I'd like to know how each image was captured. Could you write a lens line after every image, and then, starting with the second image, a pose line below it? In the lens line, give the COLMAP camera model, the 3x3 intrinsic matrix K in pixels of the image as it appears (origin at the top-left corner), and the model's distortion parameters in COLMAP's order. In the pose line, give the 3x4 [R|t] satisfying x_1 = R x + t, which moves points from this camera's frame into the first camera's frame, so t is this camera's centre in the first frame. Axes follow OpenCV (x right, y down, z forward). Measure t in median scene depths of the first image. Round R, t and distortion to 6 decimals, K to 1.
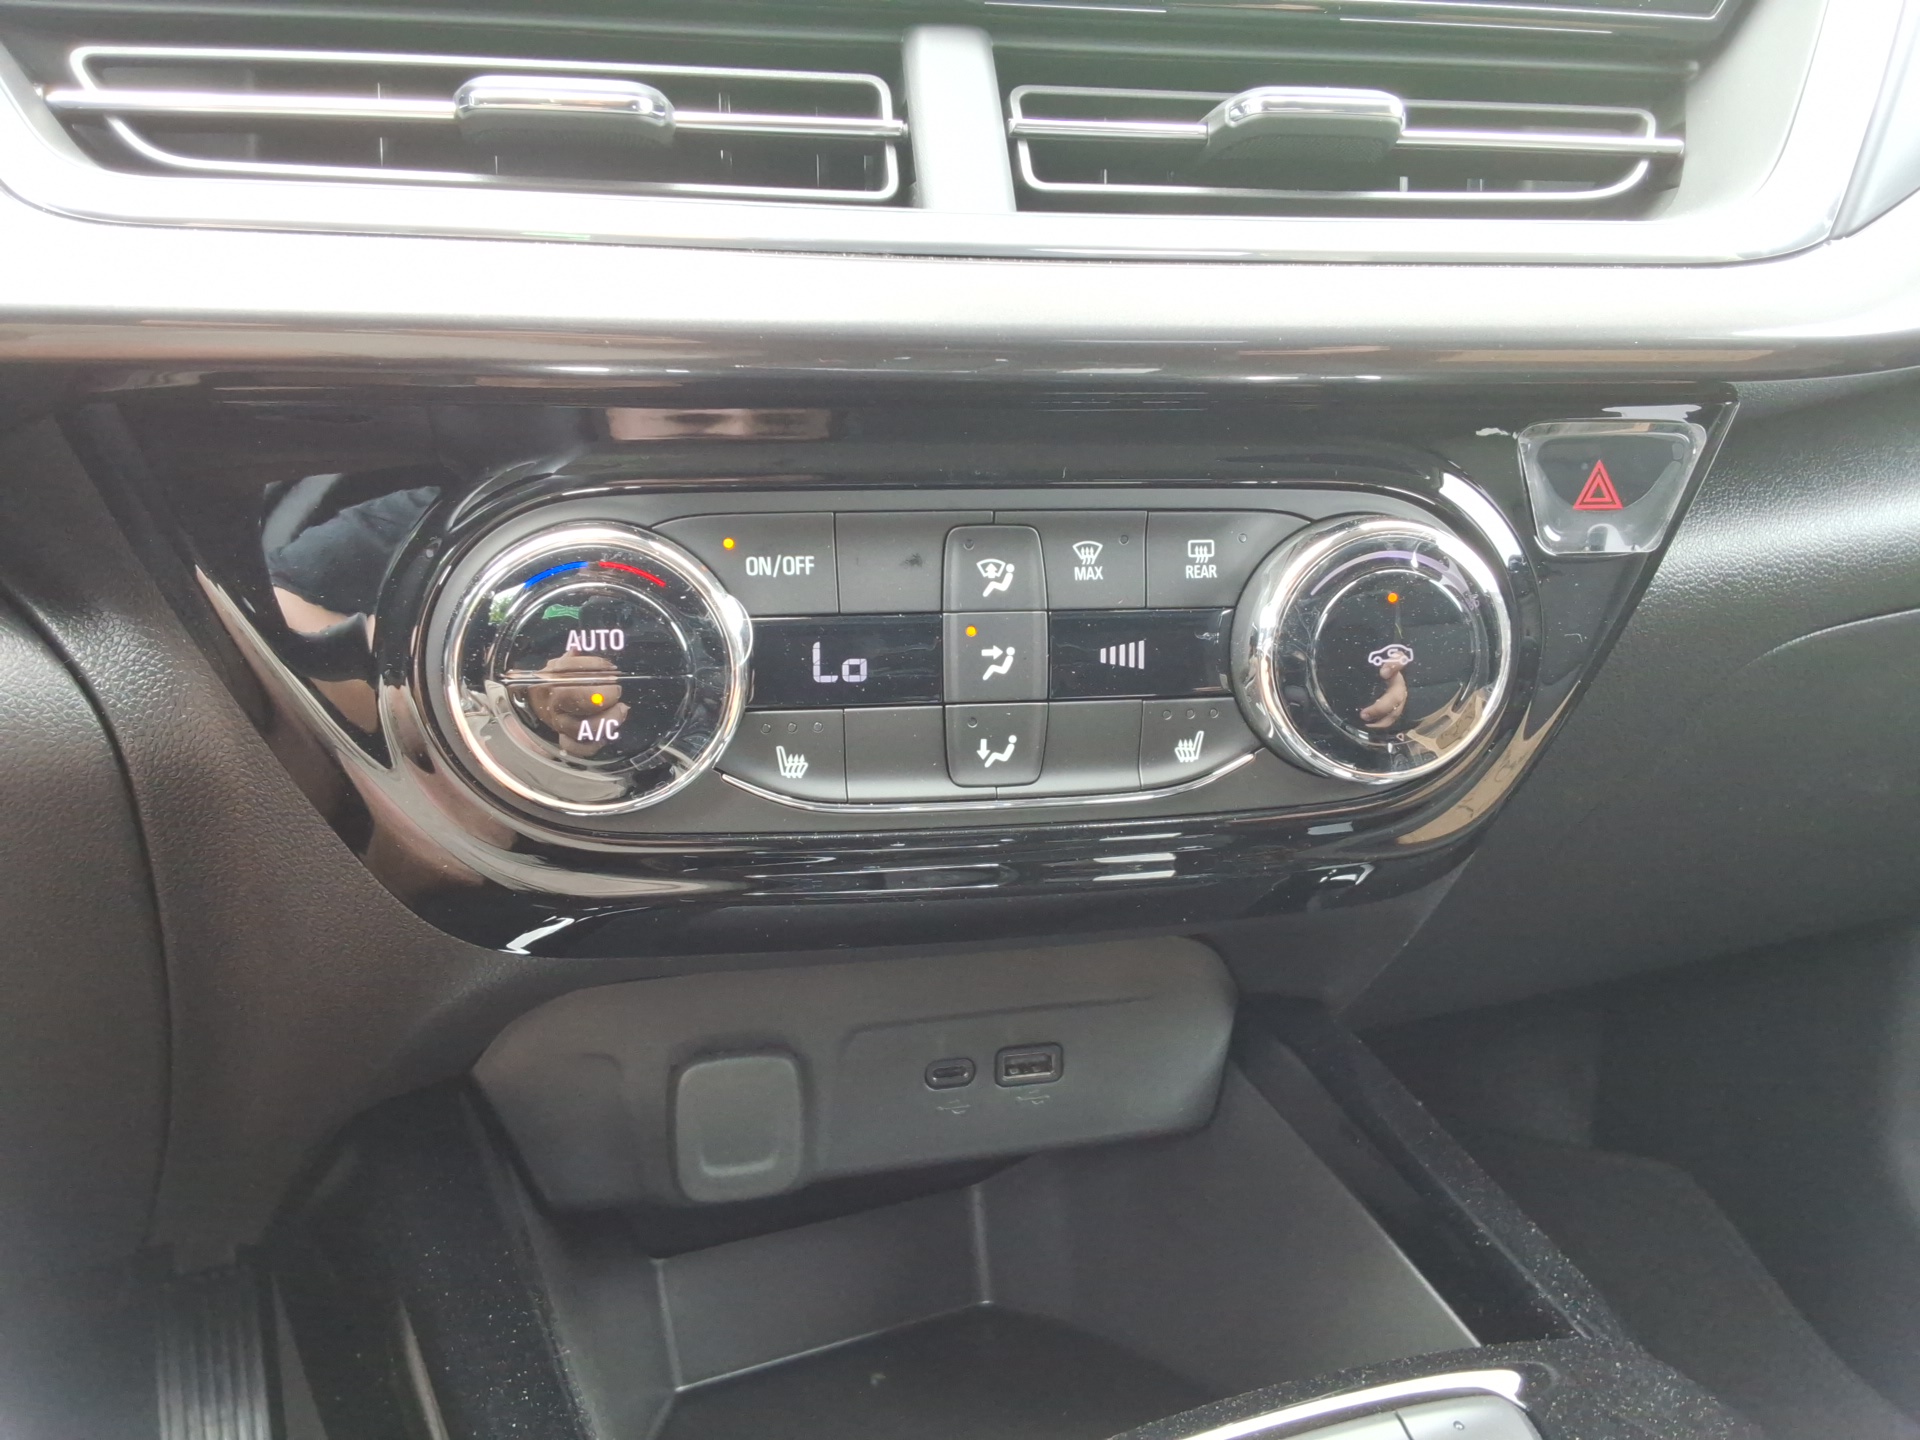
lens RADIAL K [[1548.1, 0, 972.7], [0, 1548.1, 702.6], [0, 0, 1]] dist [0.133114, -0.232092]
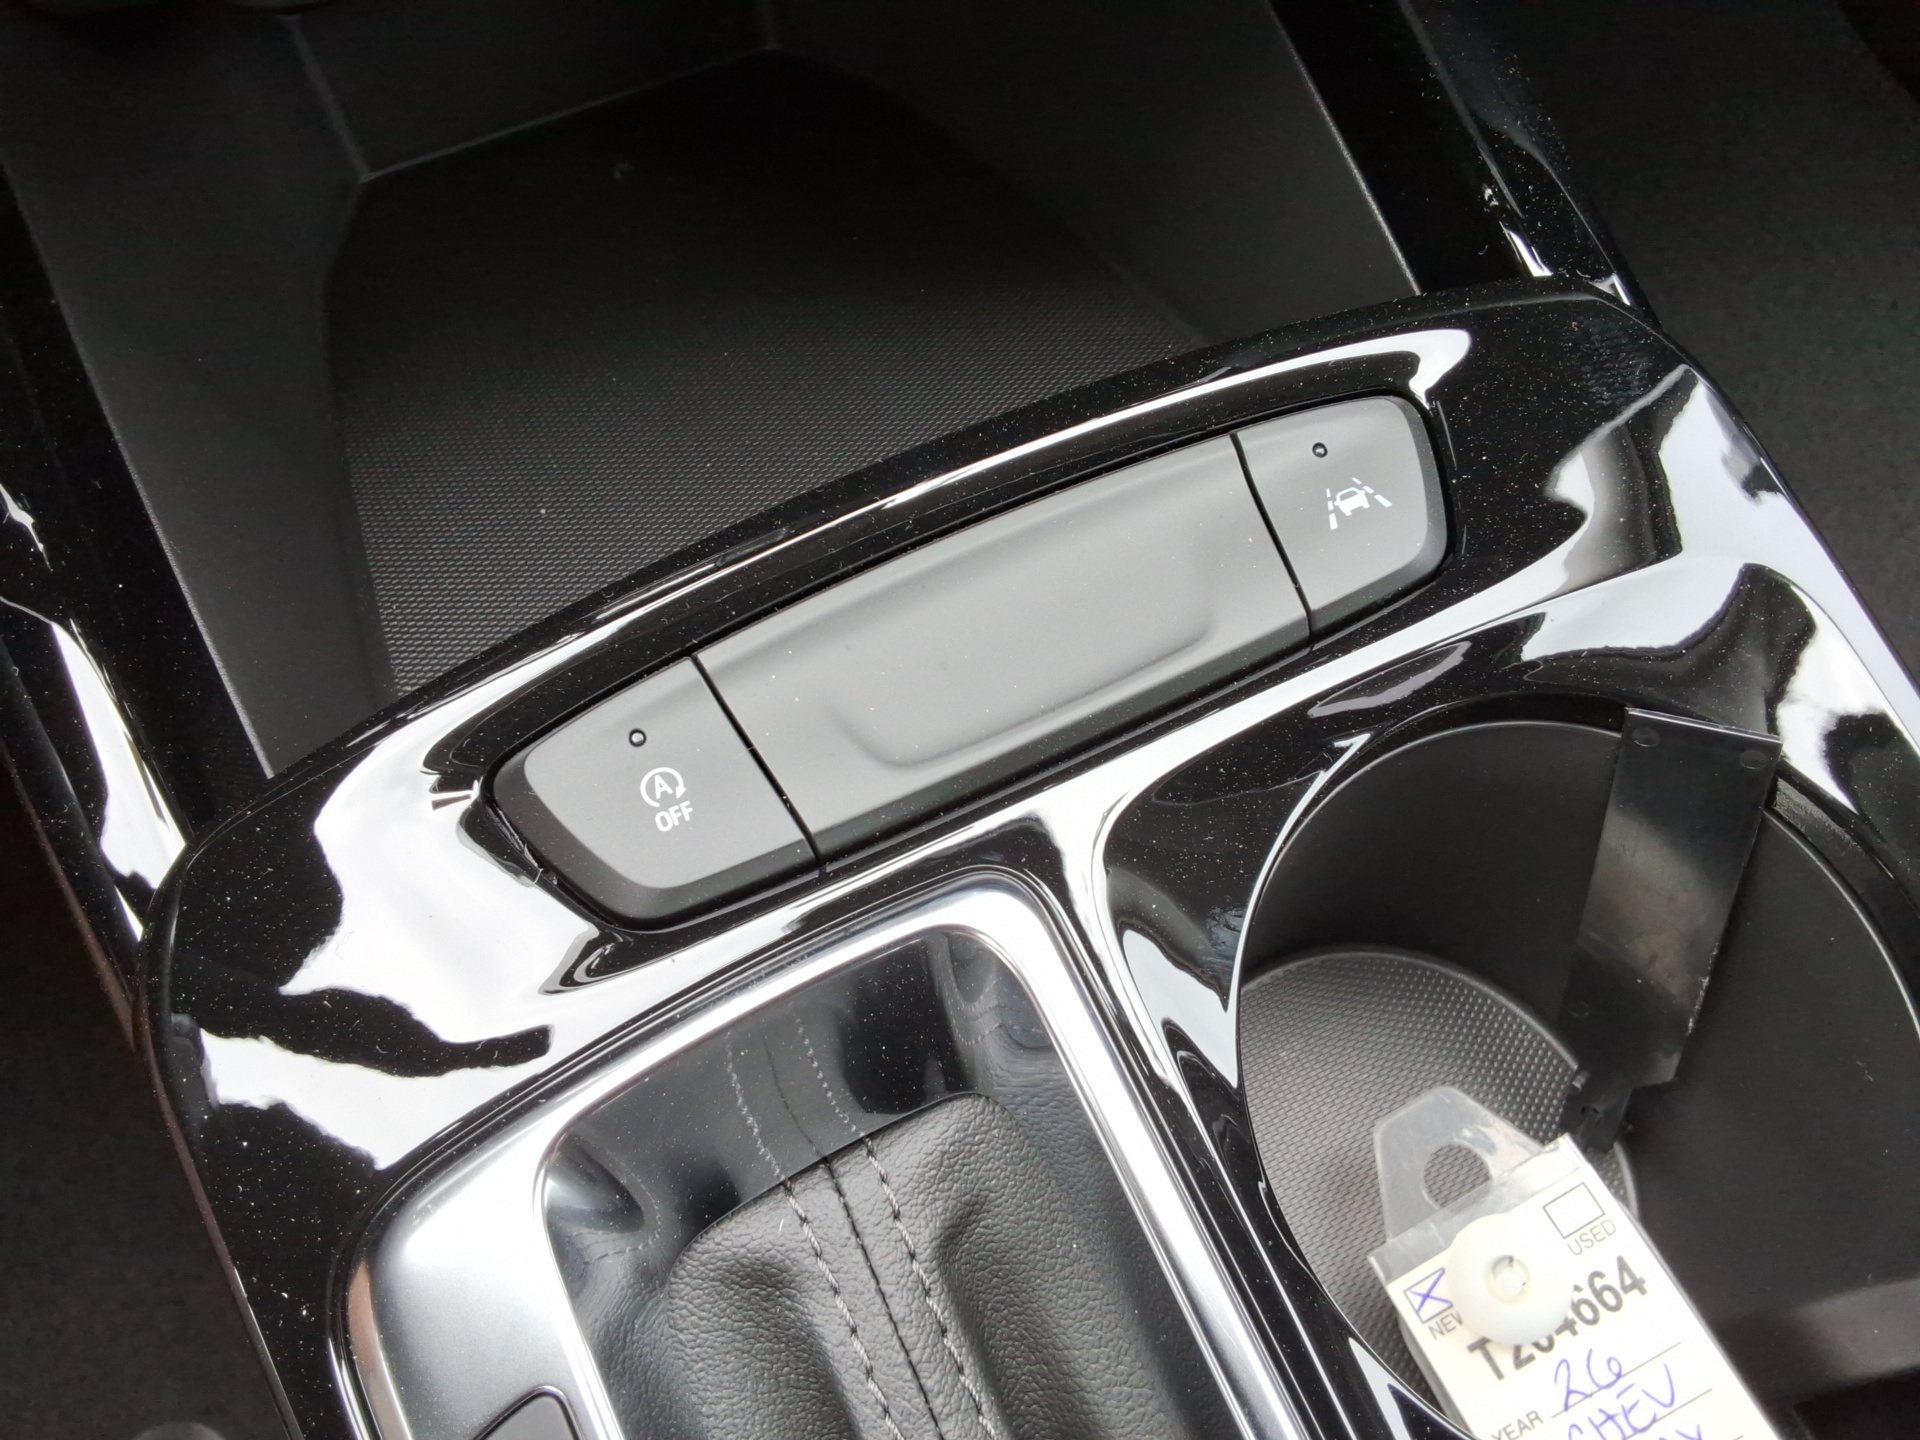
lens RADIAL K [[1548.1, 0, 972.7], [0, 1548.1, 702.6], [0, 0, 1]] dist [0.133114, -0.232092]
pose [[0.999343, -0.018178, 0.031361, 0.117190], [-0.012868, 0.630913, 0.775747, -0.009083], [-0.033888, -0.775641, 0.630264, 0.434473]]
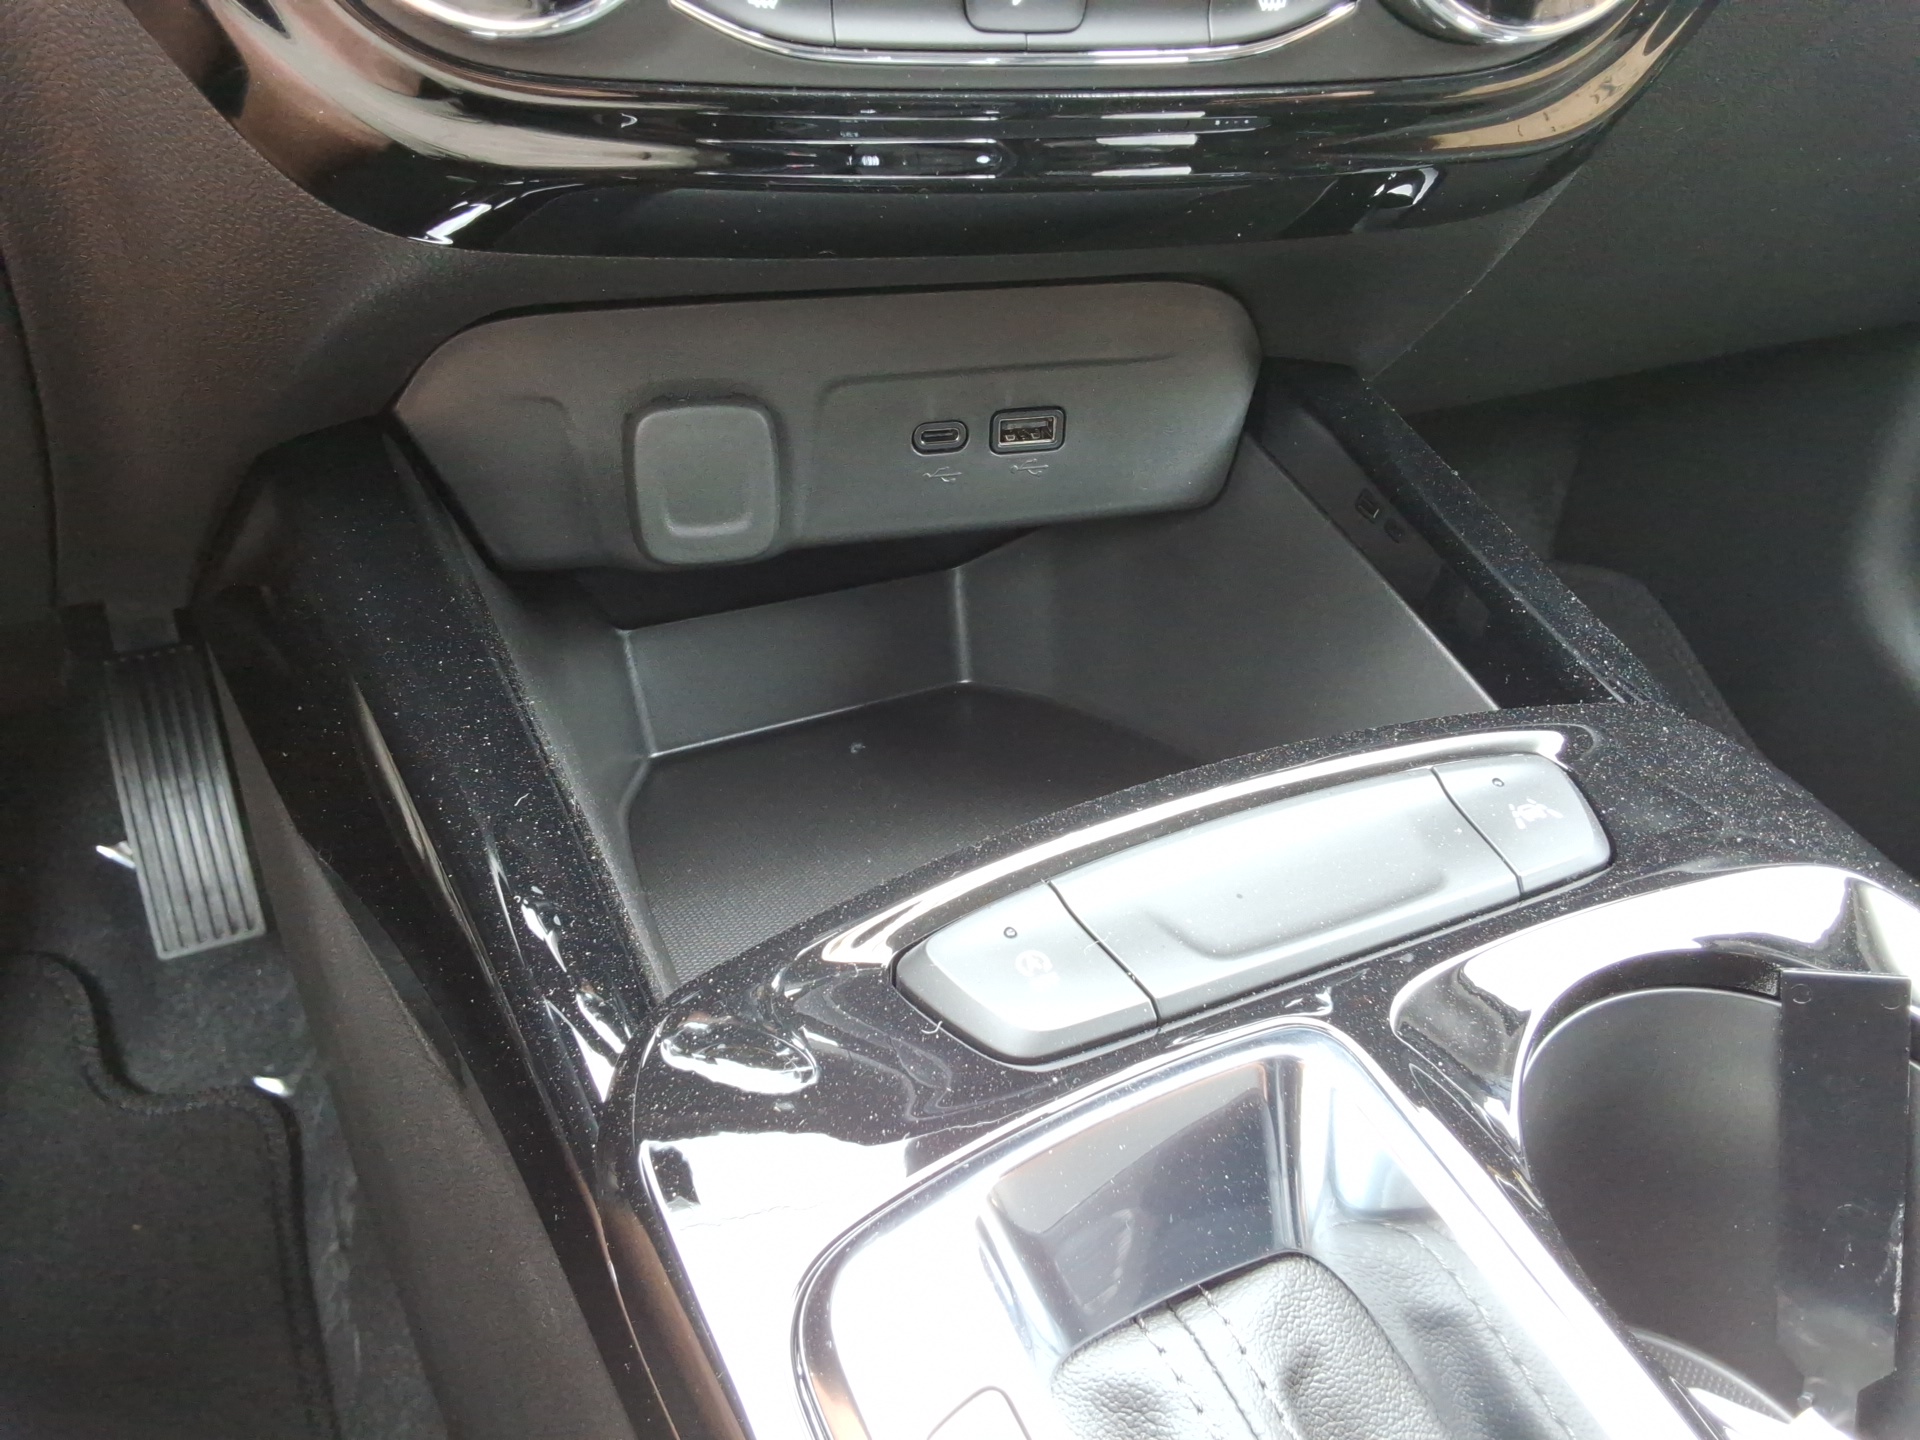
lens RADIAL K [[1548.1, 0, 972.7], [0, 1548.1, 702.6], [0, 0, 1]] dist [0.133114, -0.232092]
pose [[0.999238, 0.012149, 0.037104, -0.035073], [-0.024347, 0.936840, 0.348911, 0.089669], [-0.030522, -0.349548, 0.936421, 0.143428]]
